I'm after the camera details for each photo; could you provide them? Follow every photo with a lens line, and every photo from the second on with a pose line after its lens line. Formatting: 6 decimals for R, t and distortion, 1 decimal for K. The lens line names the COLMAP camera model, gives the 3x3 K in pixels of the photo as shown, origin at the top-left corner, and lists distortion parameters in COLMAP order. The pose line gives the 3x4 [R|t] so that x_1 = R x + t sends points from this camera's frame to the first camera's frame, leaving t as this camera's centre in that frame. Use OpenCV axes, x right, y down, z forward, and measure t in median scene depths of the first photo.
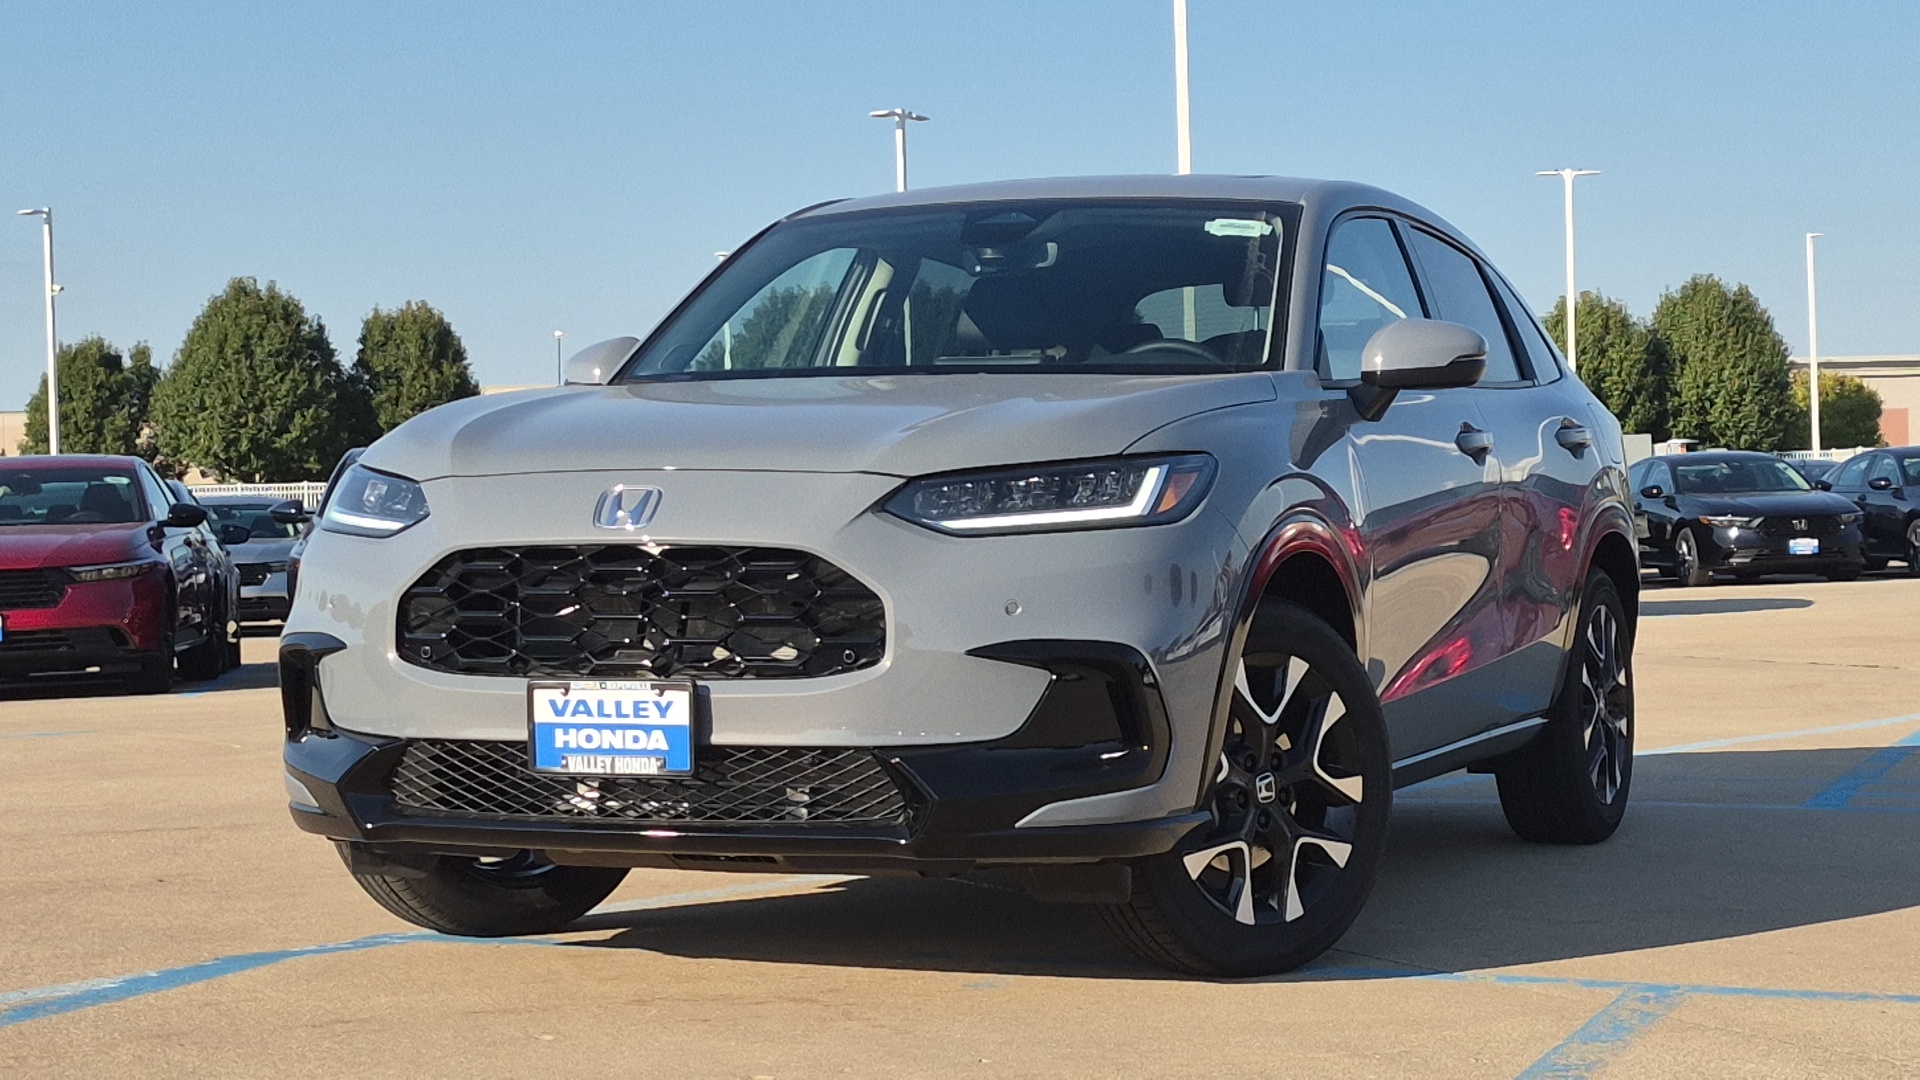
lens RADIAL K [[3751.4, 0, 959.1], [0, 3751.4, 541.0], [0, 0, 1]] dist [-0.055606, 0.000000]
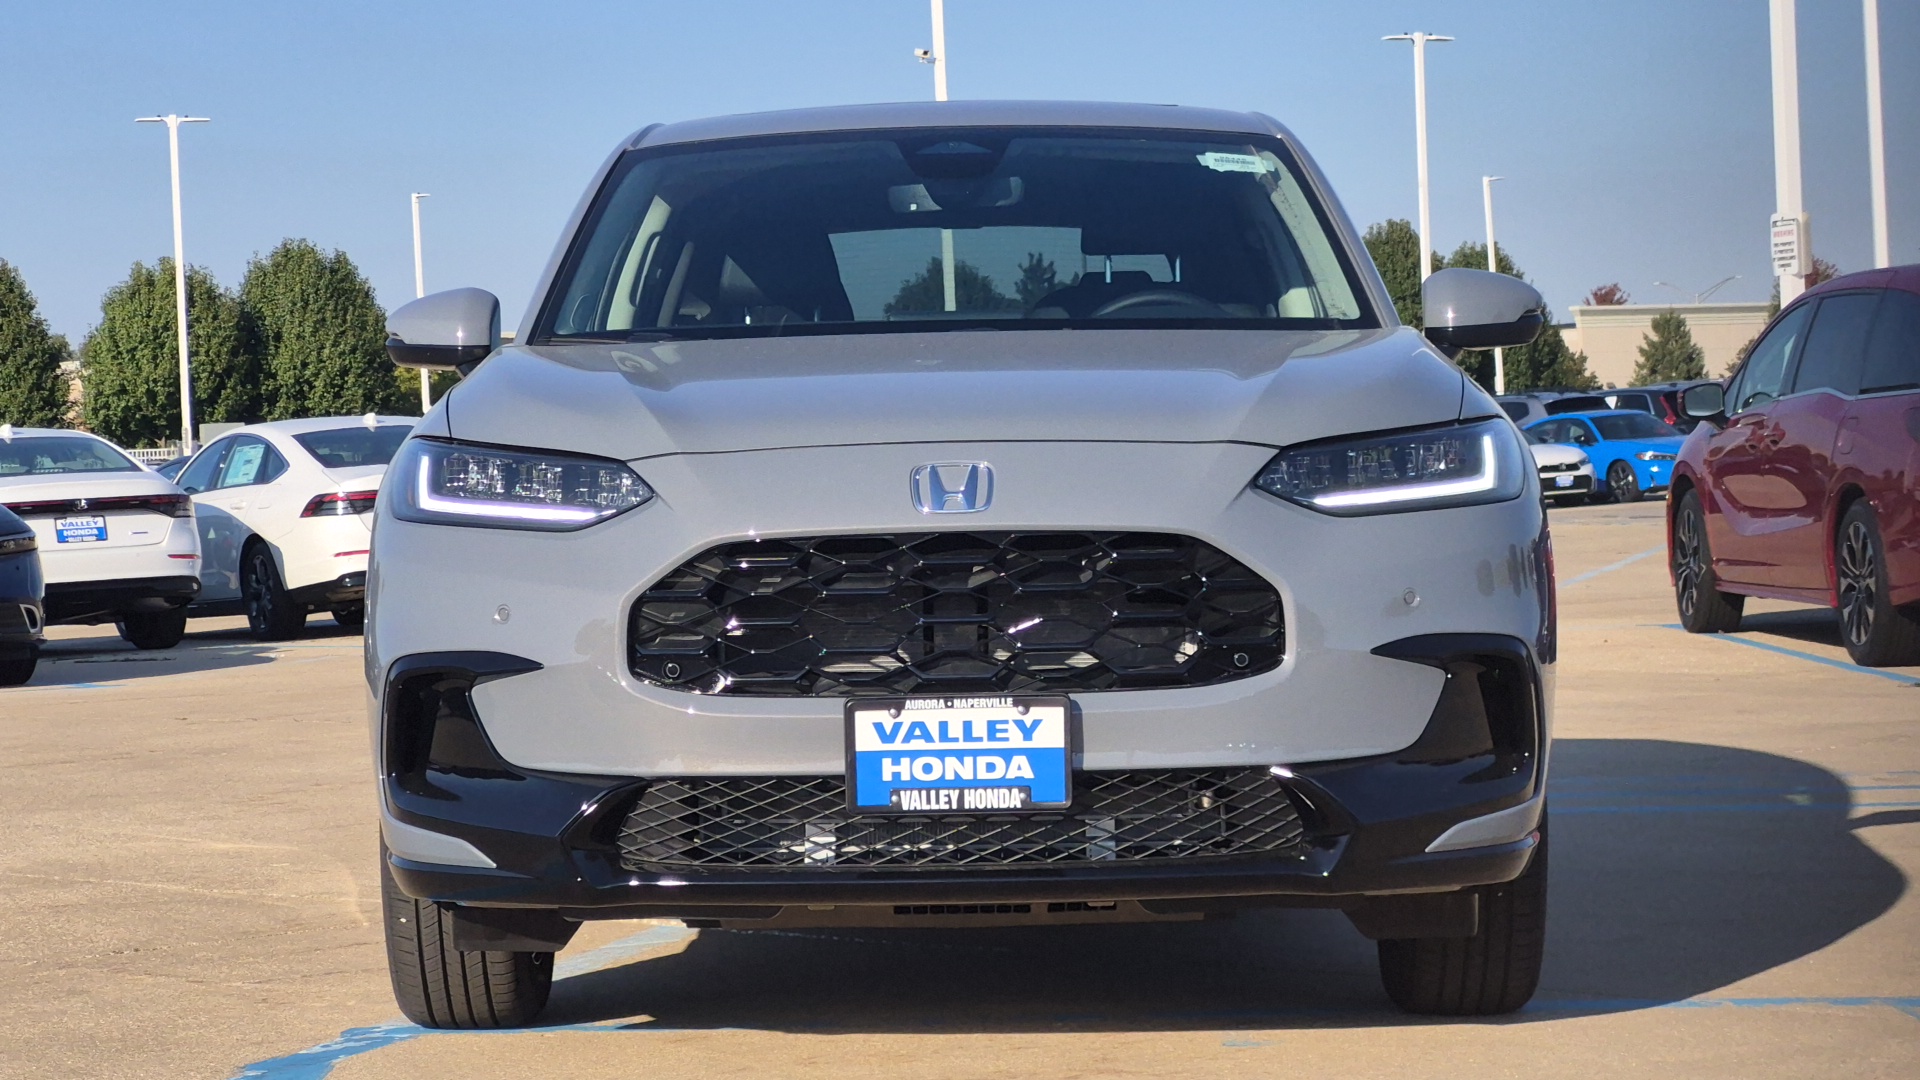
lens RADIAL K [[4350.0, 0, 962.4], [0, 4350.0, 536.8], [0, 0, 1]] dist [-0.136173, 0.000000]
pose [[0.940779, -0.017966, 0.338545, -0.413617], [0.018662, 0.999825, 0.001197, 0.000761], [-0.338507, 0.005192, 0.940950, 0.097473]]
